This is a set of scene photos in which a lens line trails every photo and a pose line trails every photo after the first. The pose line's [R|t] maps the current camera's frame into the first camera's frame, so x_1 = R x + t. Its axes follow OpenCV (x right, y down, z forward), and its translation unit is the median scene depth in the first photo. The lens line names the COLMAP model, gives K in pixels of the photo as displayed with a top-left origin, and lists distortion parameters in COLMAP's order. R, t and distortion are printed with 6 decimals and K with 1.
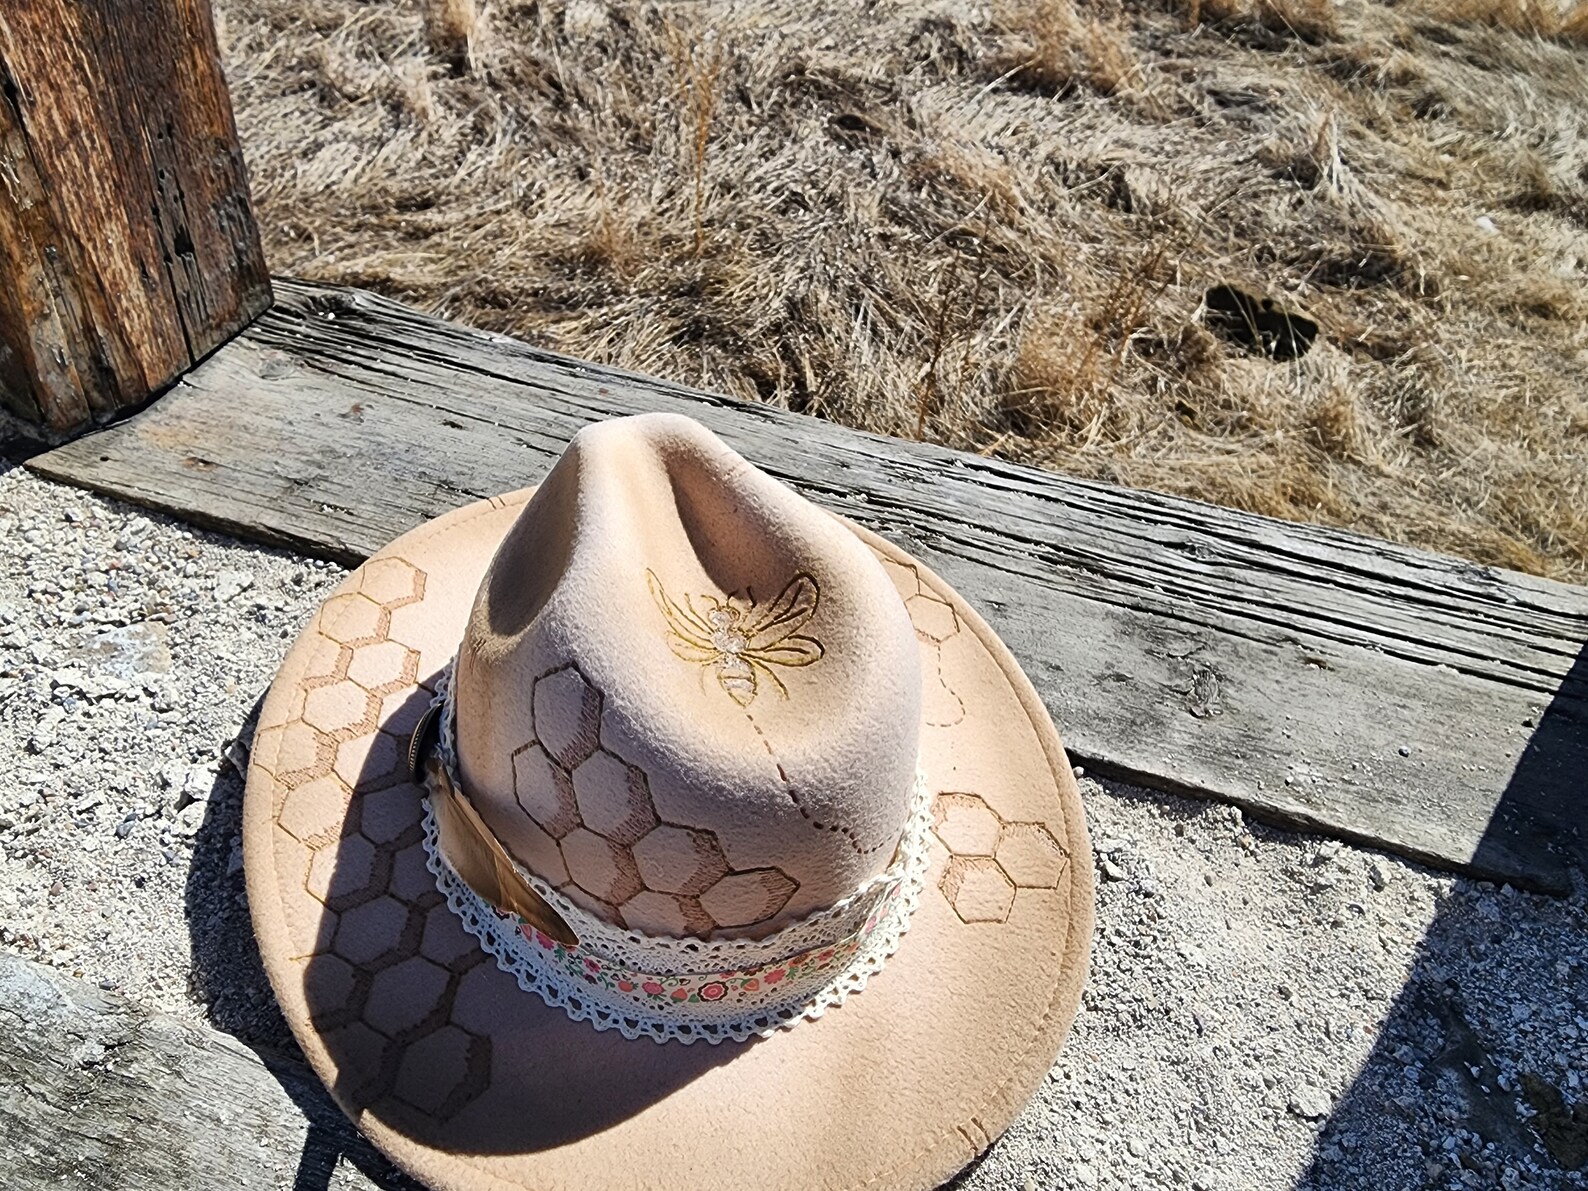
lens RADIAL K [[1079.7, 0, 750.1], [0, 1079.7, 577.3], [0, 0, 1]] dist [0.008265, -0.004220]
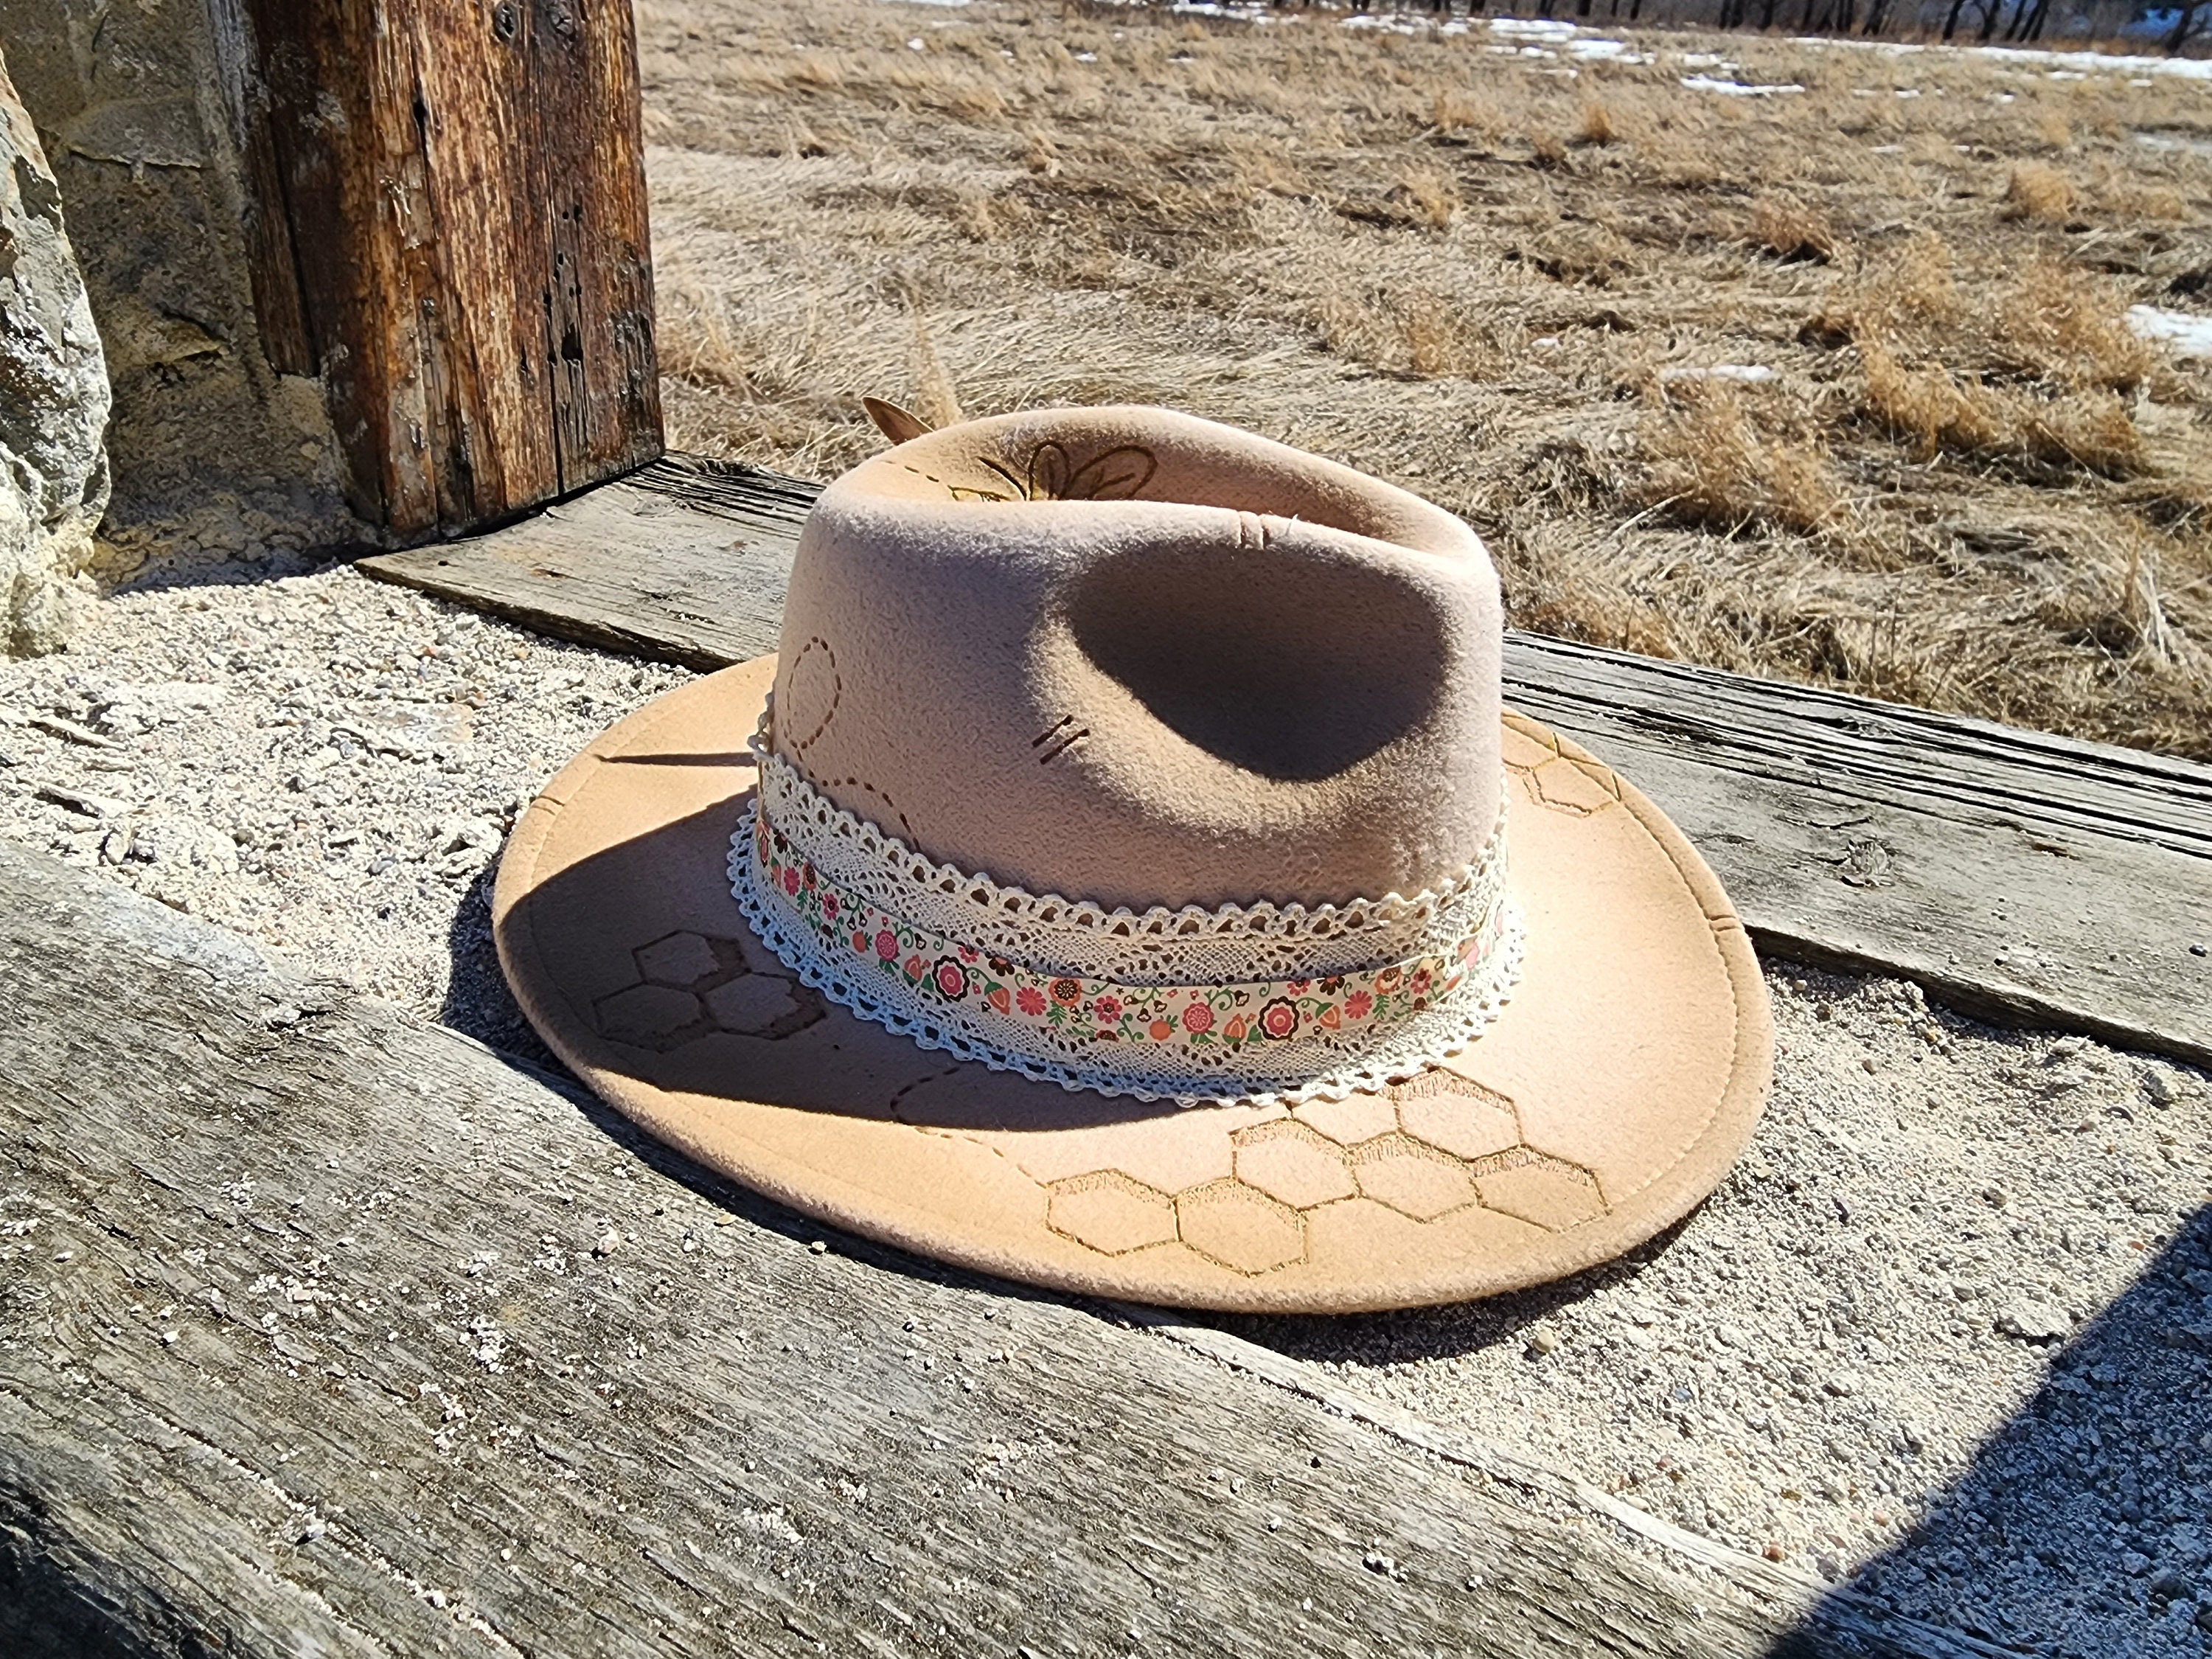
lens RADIAL K [[1504.0, 0, 1044.8], [0, 1504.0, 804.1], [0, 0, 1]] dist [0.008265, -0.004220]
pose [[0.984808, 0.037952, -0.169446, 0.071816], [-0.080192, 0.964932, -0.249950, 0.348884], [0.154018, 0.259741, 0.953317, 0.009917]]
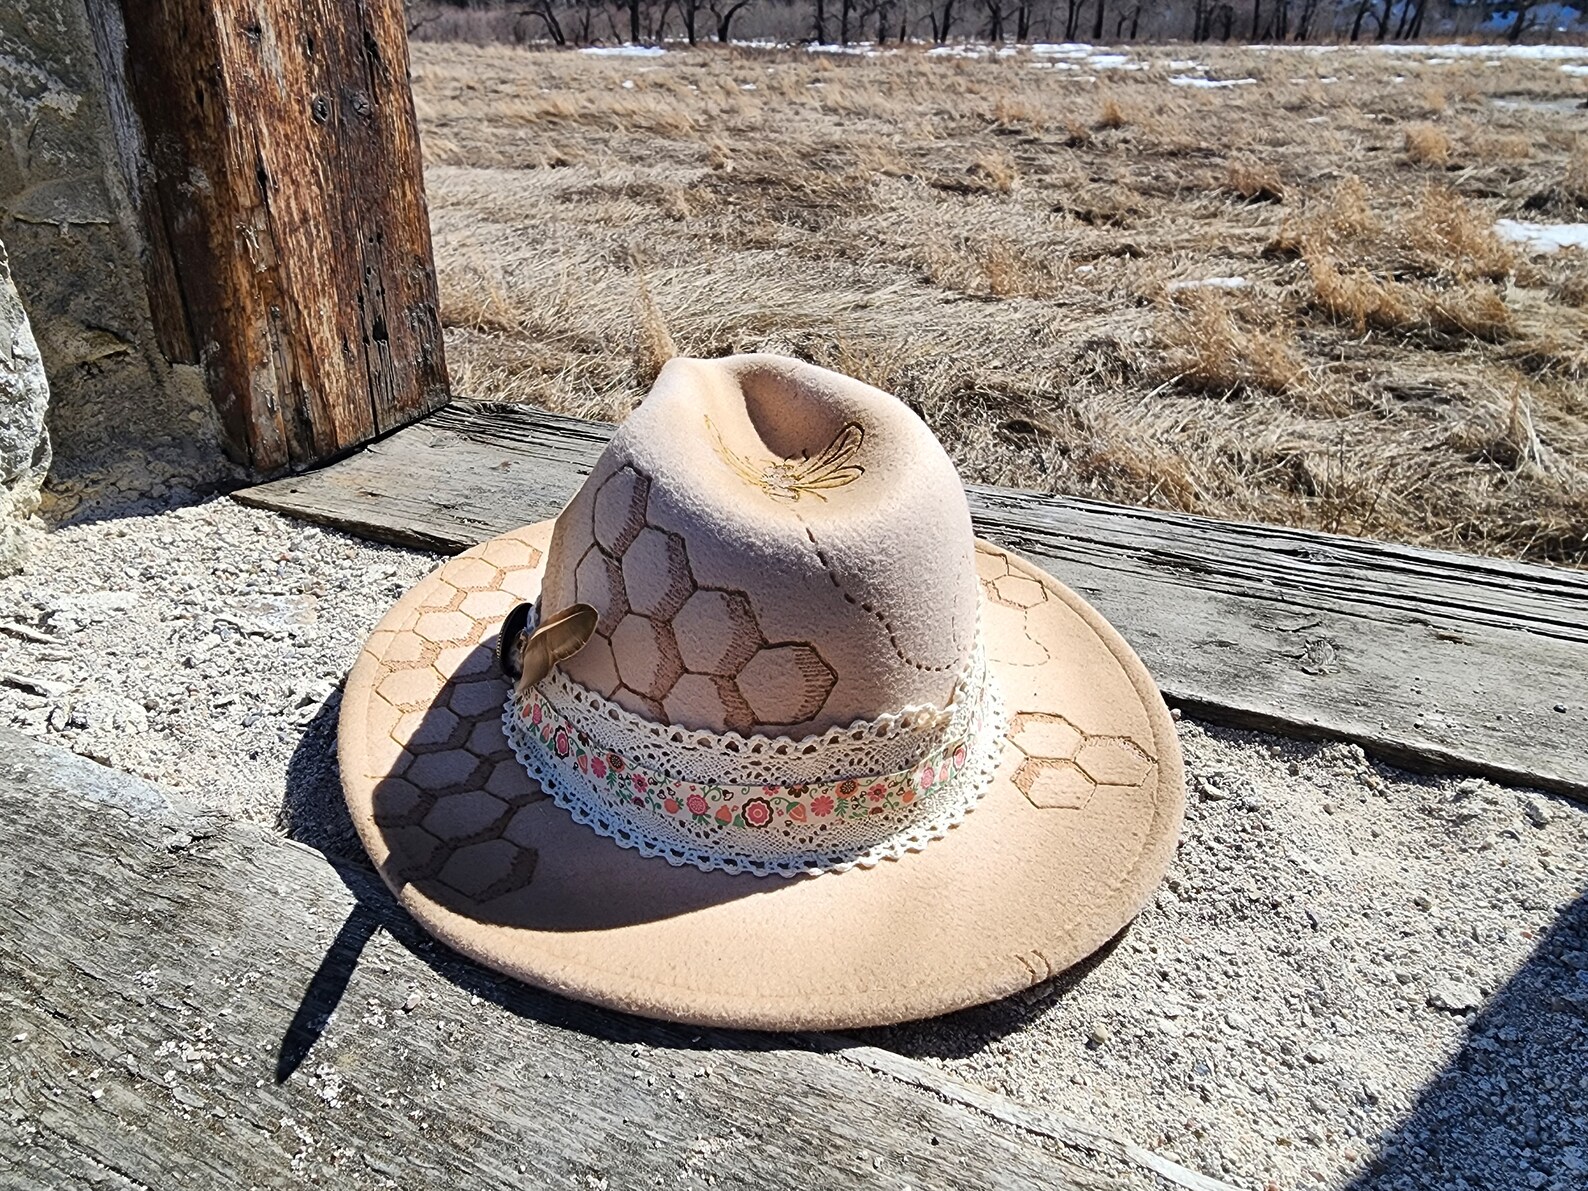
lens RADIAL K [[1079.7, 0, 750.1], [0, 1079.7, 577.3], [0, 0, 1]] dist [0.008265, -0.004220]
pose [[0.985554, -0.022955, -0.167796, 0.090993], [-0.025931, 0.958636, -0.283451, 0.321270], [0.167362, 0.283707, 0.944193, 0.005030]]
